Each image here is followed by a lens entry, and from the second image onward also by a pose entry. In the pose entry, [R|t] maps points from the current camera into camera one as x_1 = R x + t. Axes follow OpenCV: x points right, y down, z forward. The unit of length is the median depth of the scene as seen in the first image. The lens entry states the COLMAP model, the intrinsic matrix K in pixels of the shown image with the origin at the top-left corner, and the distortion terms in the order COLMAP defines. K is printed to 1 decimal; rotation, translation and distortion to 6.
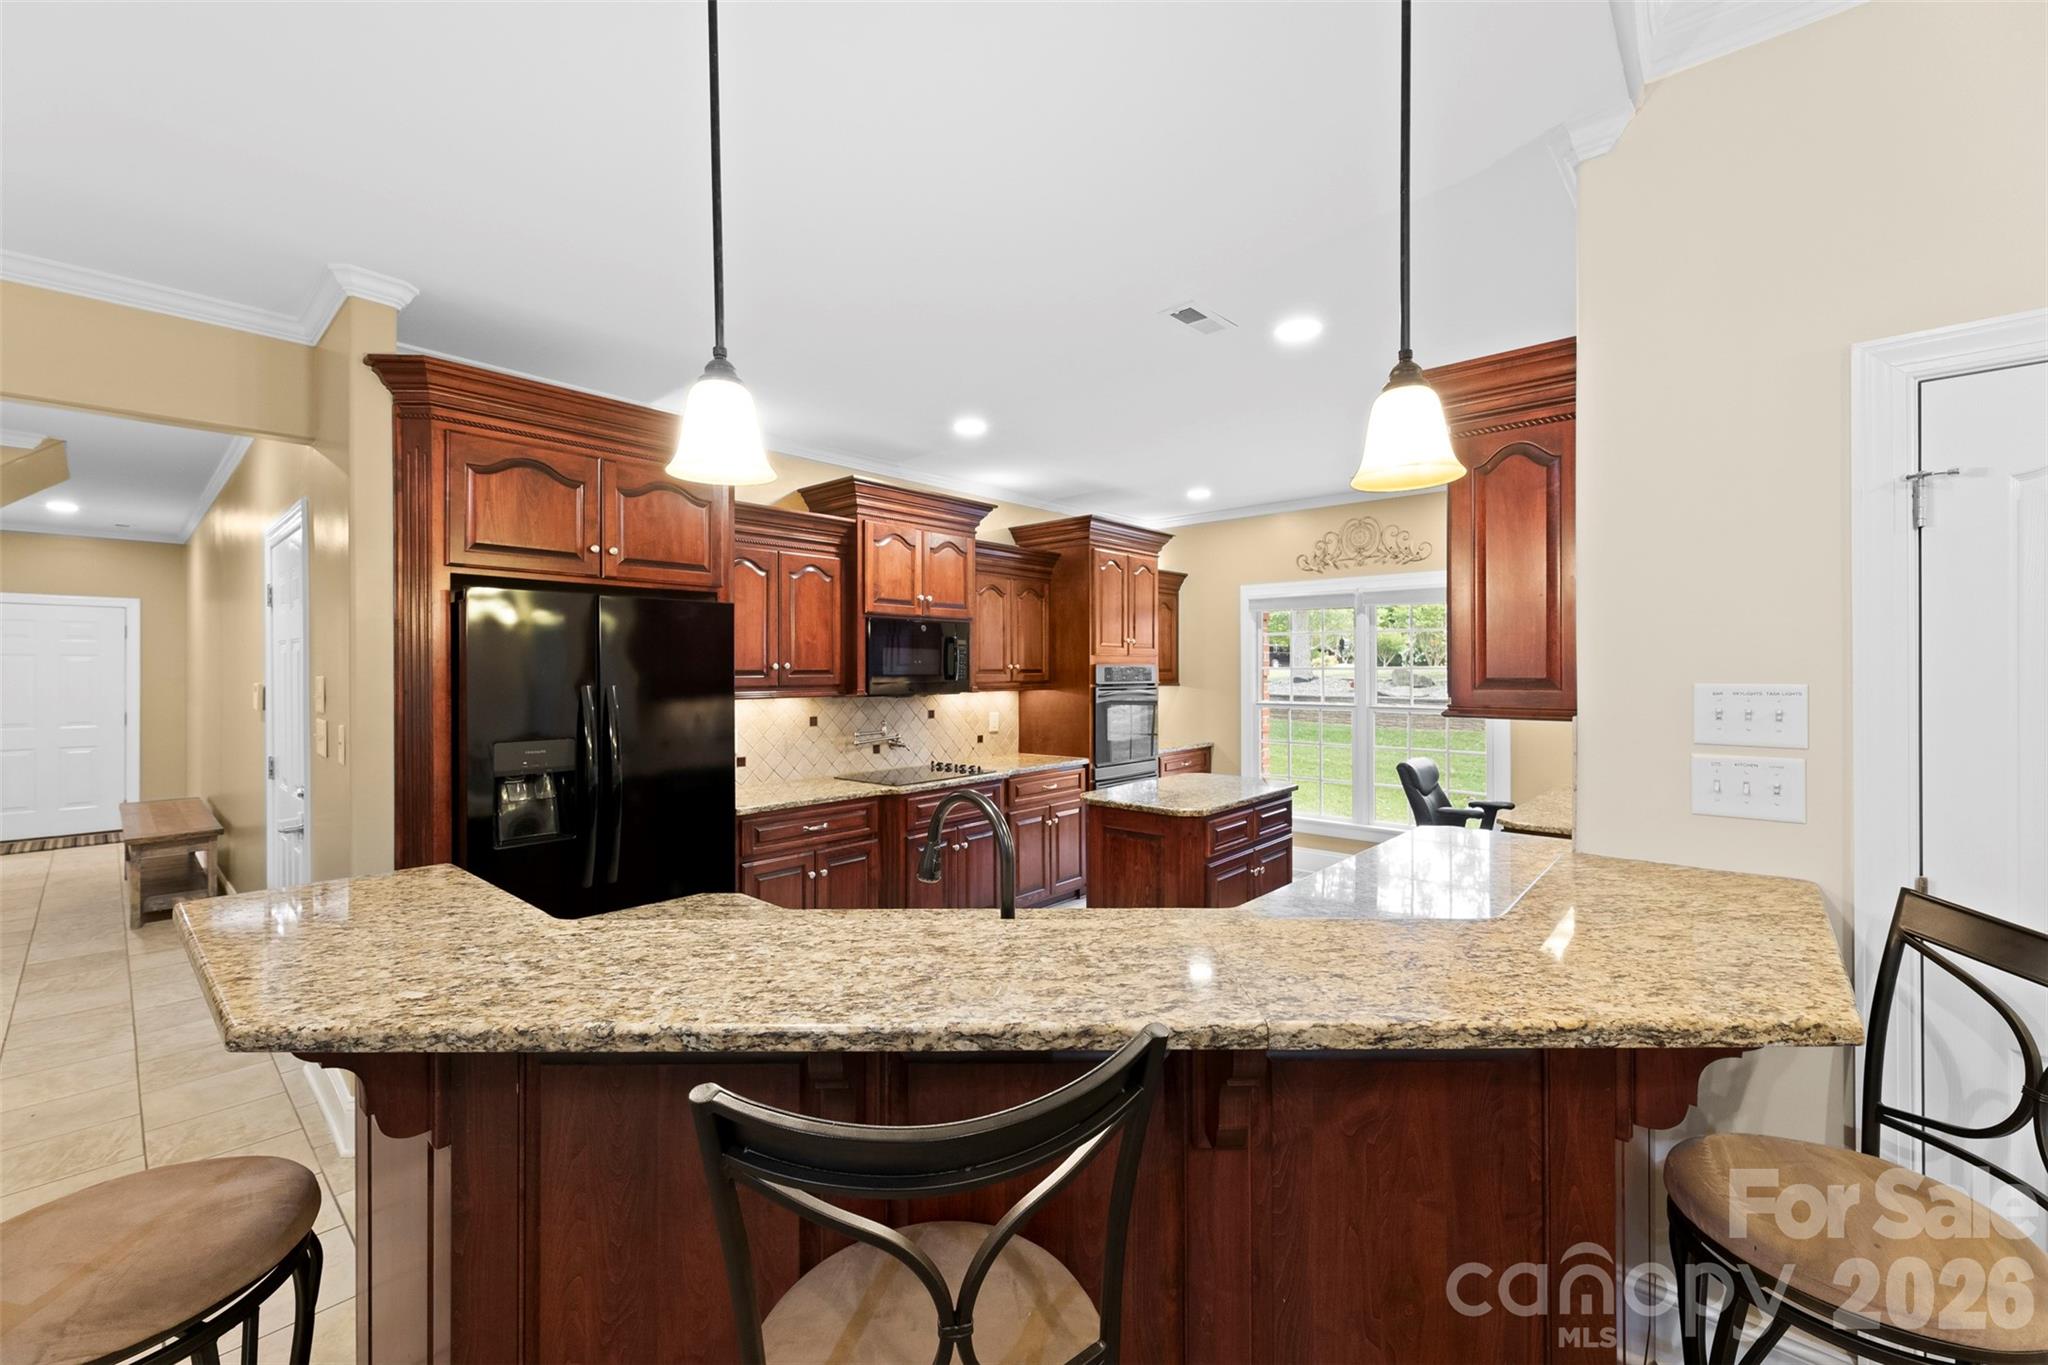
lens RADIAL K [[827.0, 0, 1030.1], [0, 827.0, 666.7], [0, 0, 1]] dist [0.000458, -0.001050]
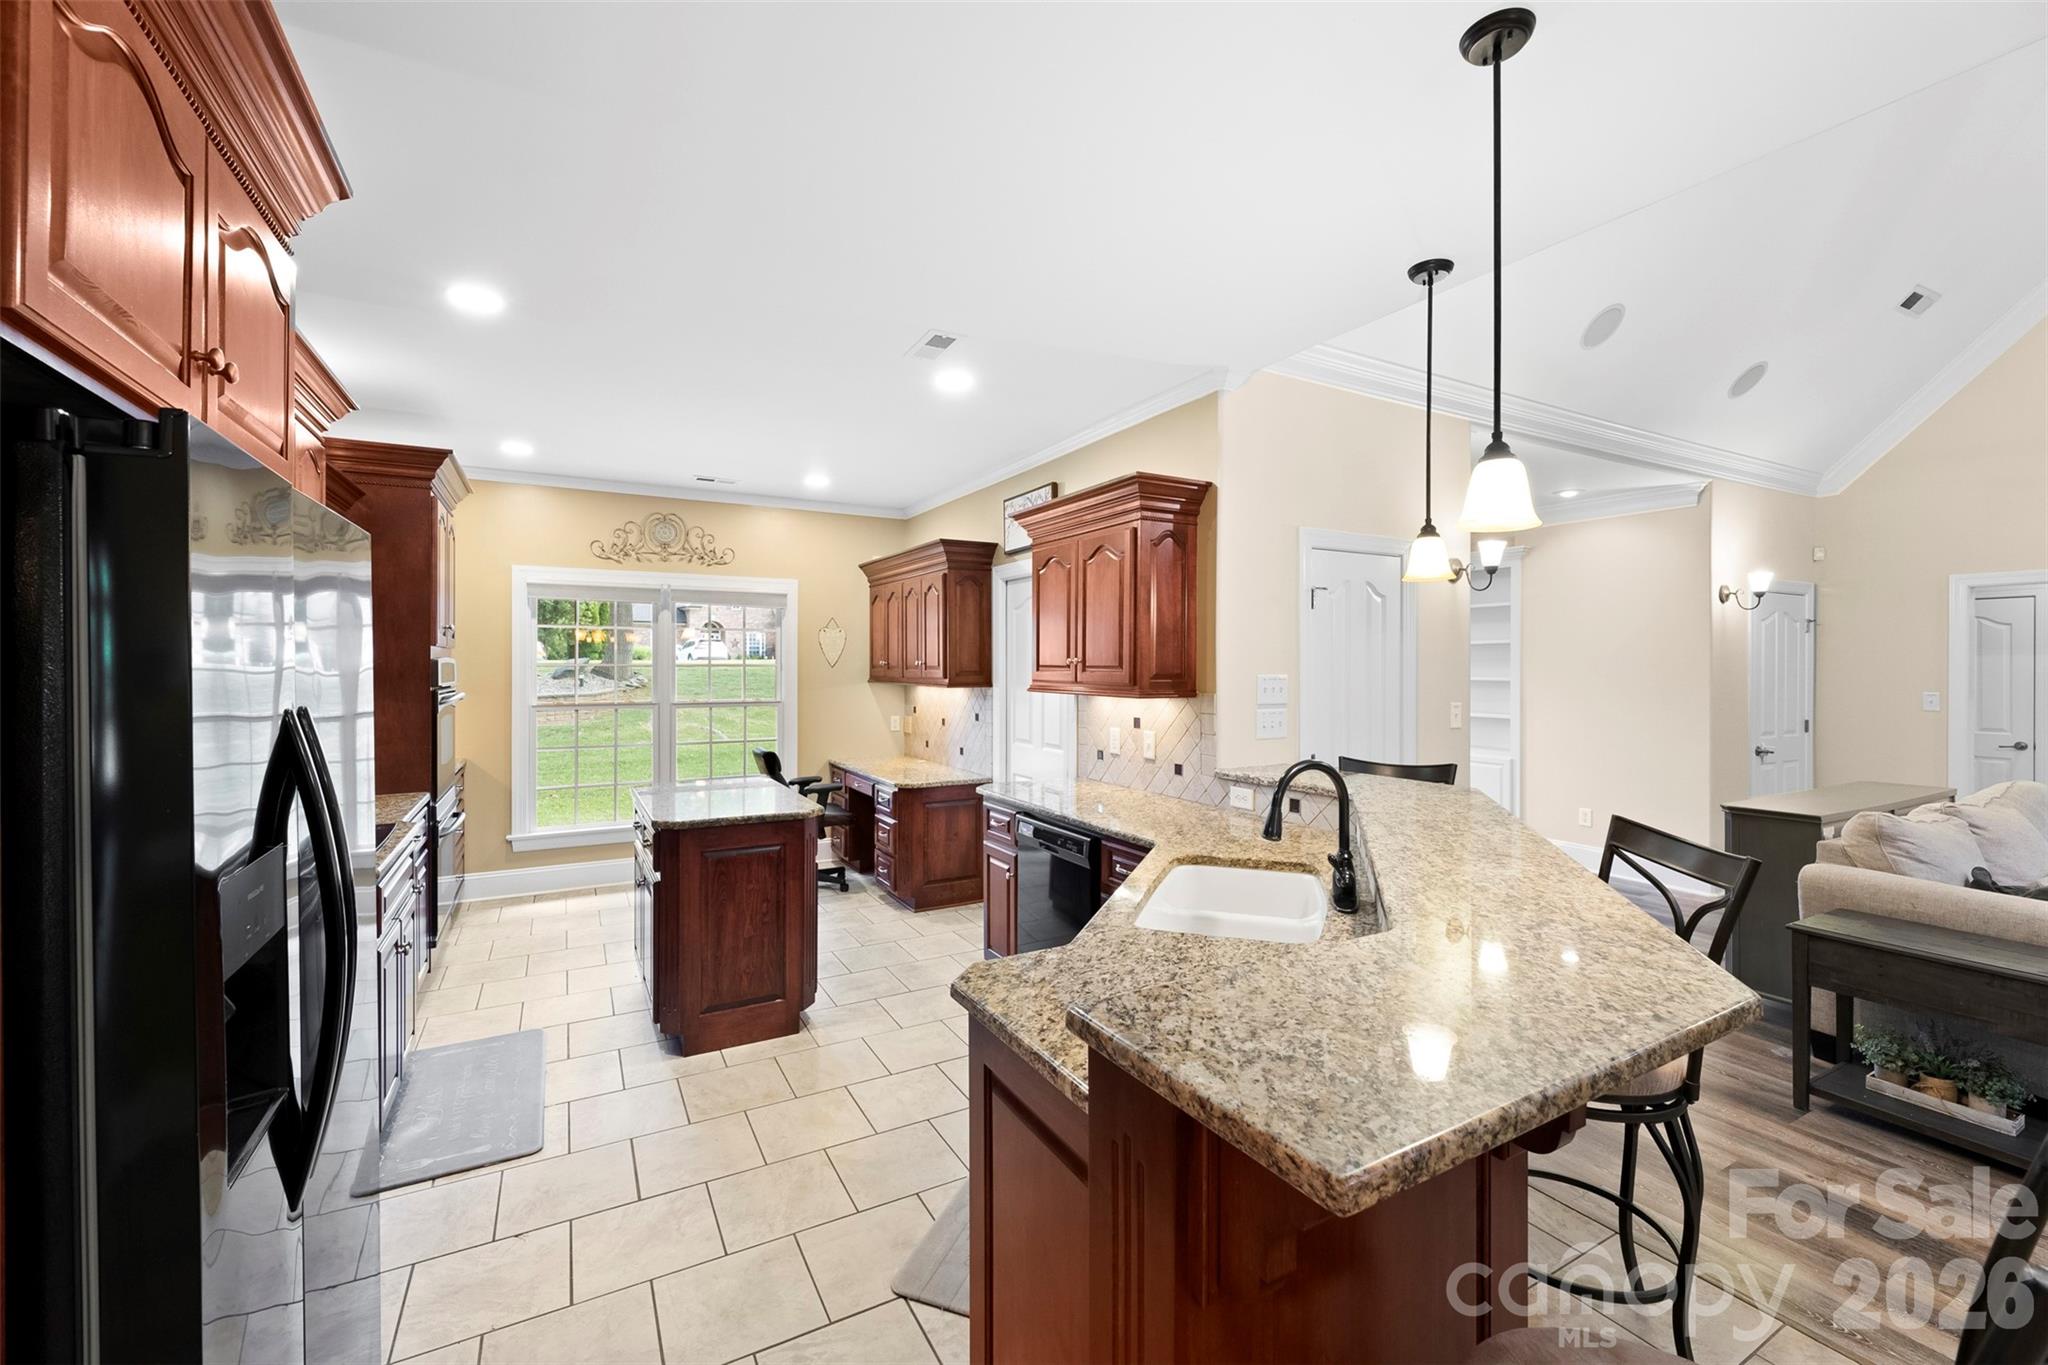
lens RADIAL K [[827.0, 0, 1026.0], [0, 827.0, 669.5], [0, 0, 1]] dist [0.000458, -0.001050]
pose [[0.334674, -0.004556, 0.942323, -1.376352], [-0.004077, 0.999972, 0.006283, -0.003064], [-0.942325, -0.005945, 0.334646, 0.916713]]
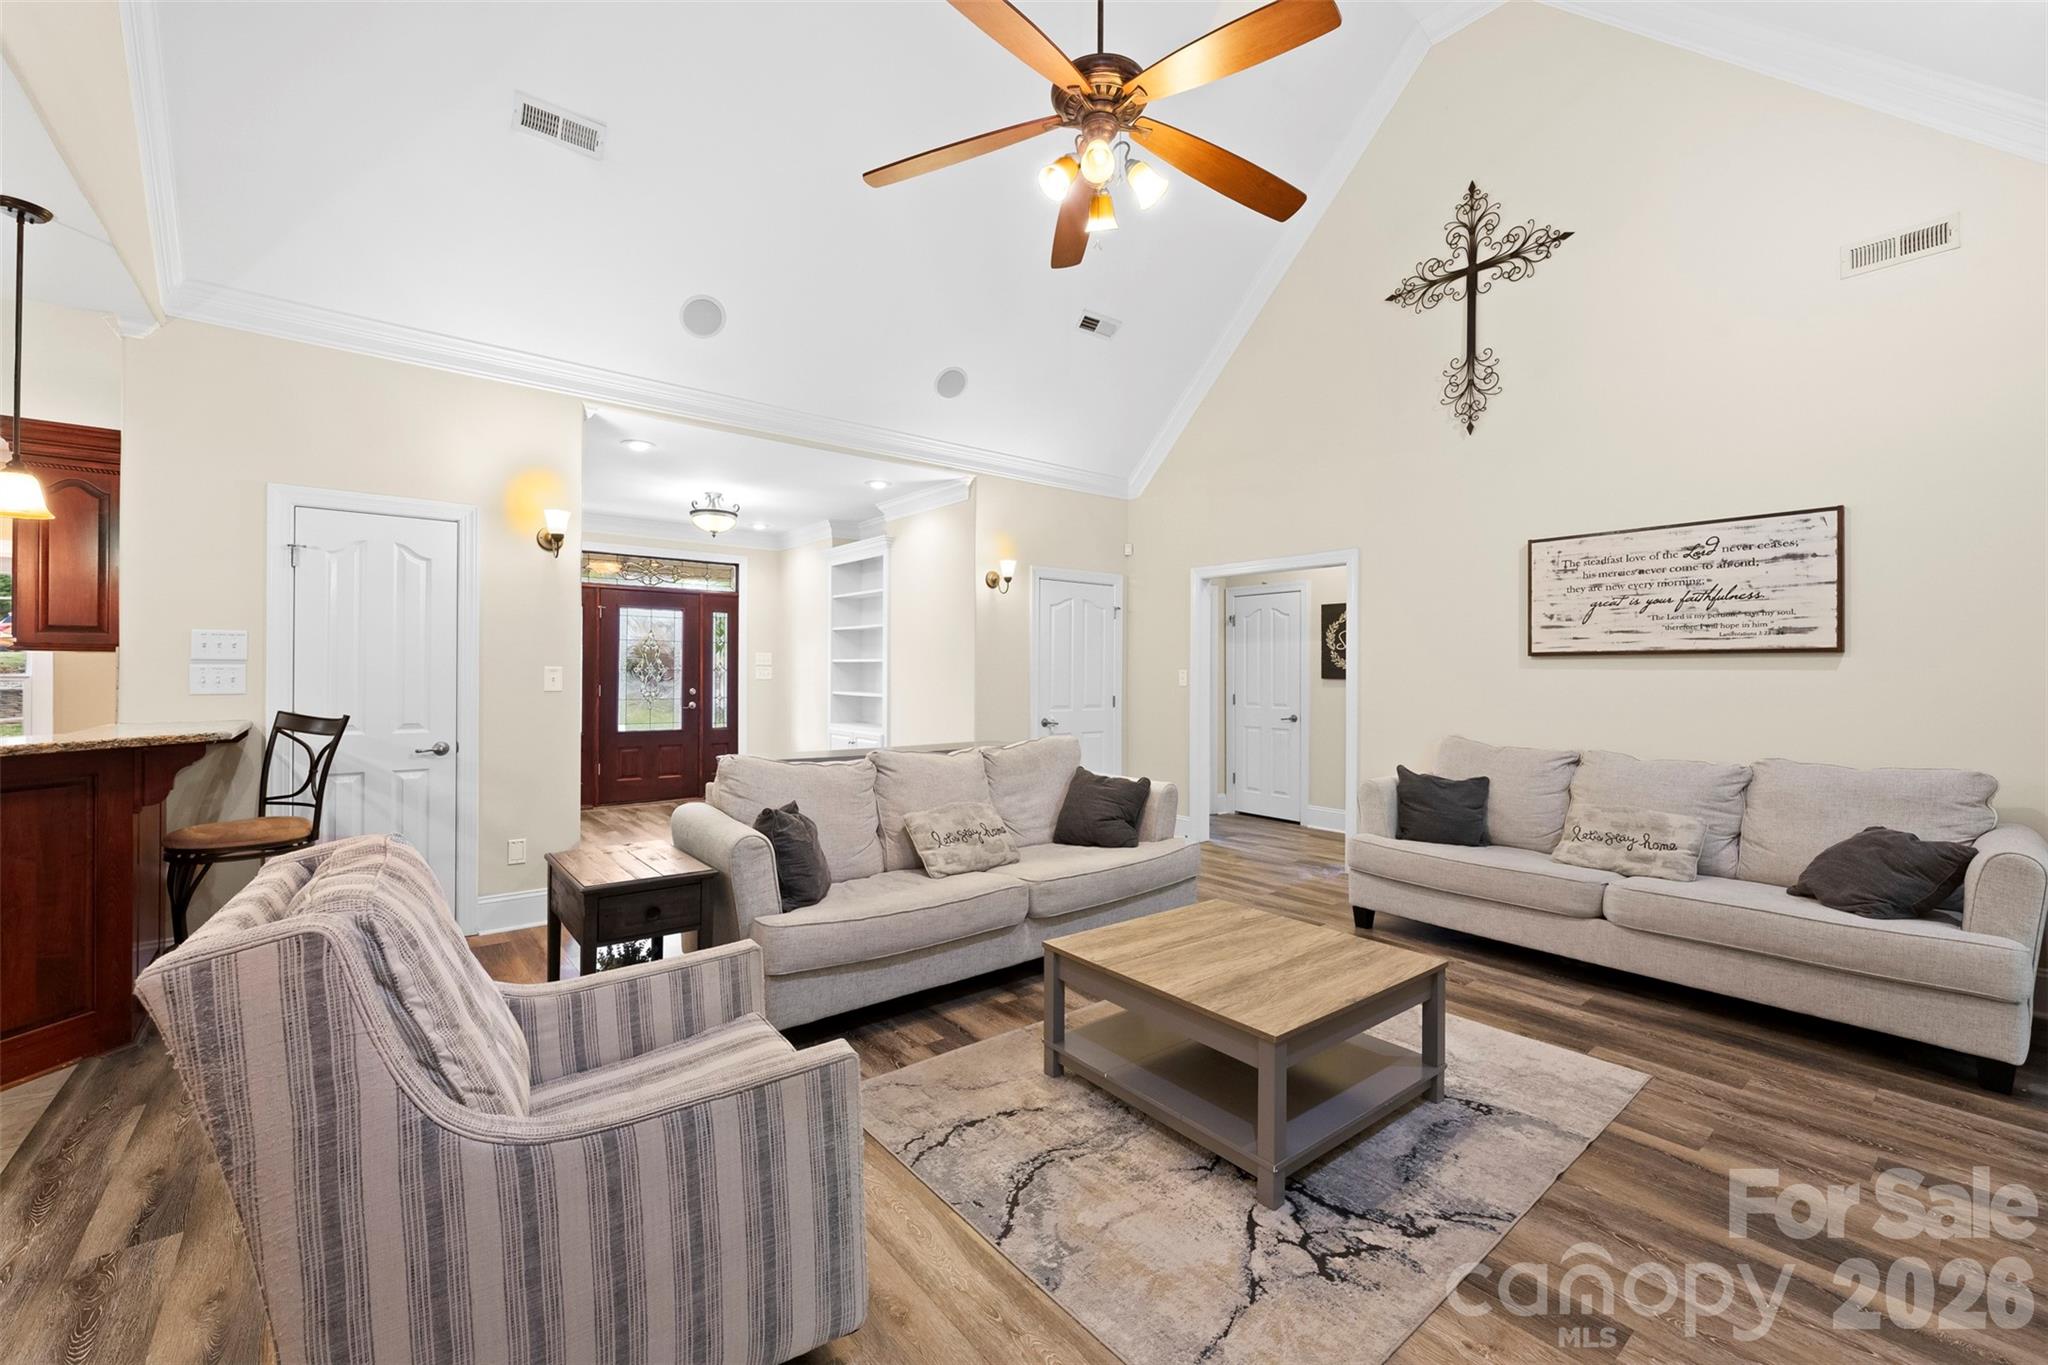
lens RADIAL K [[827.0, 0, 1028.3], [0, 827.0, 668.6], [0, 0, 1]] dist [0.000458, -0.001050]
pose [[0.164027, 0.003551, 0.986450, -0.895933], [-0.010091, 0.999947, -0.001921, 0.105544], [-0.986404, -0.009639, 0.164054, -1.421009]]
